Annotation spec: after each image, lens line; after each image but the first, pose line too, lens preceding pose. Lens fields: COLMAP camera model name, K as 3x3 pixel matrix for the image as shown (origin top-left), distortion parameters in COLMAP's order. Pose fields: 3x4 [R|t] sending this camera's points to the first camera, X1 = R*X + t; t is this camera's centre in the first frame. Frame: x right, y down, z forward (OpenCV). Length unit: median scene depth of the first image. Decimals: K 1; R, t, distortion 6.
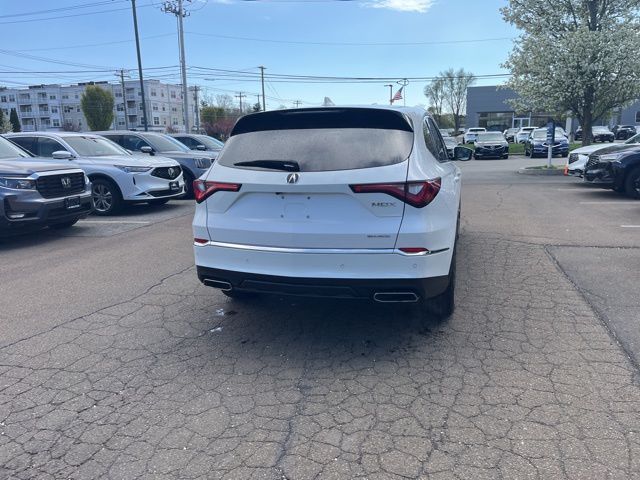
lens RADIAL K [[481.5, 0, 317.8], [0, 481.5, 237.0], [0, 0, 1]] dist [0.075620, -0.094923]
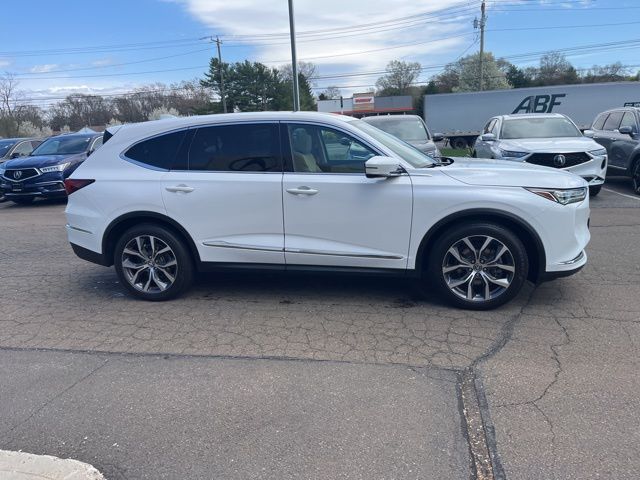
lens RADIAL K [[481.5, 0, 318.2], [0, 481.5, 242.8], [0, 0, 1]] dist [0.075620, -0.094923]
pose [[0.099179, 0.242941, -0.964957, 0.855194], [-0.160876, 0.960896, 0.225384, -0.184940], [0.981979, 0.132885, 0.134384, 0.745481]]
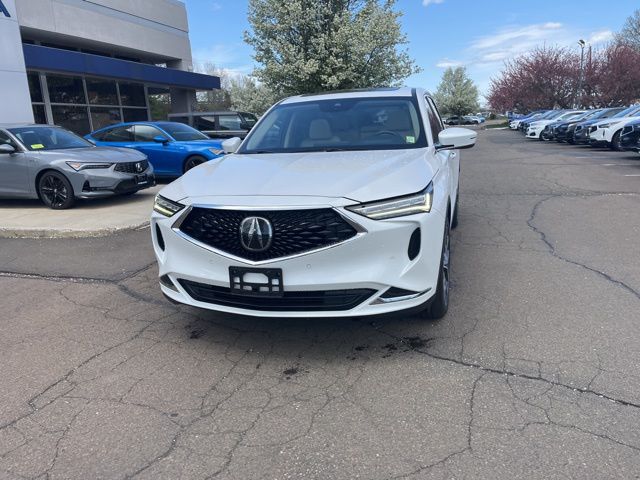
lens RADIAL K [[481.5, 0, 319.6], [0, 481.5, 238.1], [0, 0, 1]] dist [0.075620, -0.094923]
pose [[-0.997581, 0.066657, 0.019741, 0.132331], [0.068721, 0.902645, 0.424863, -0.323226], [0.010502, 0.425192, -0.905042, 1.582016]]
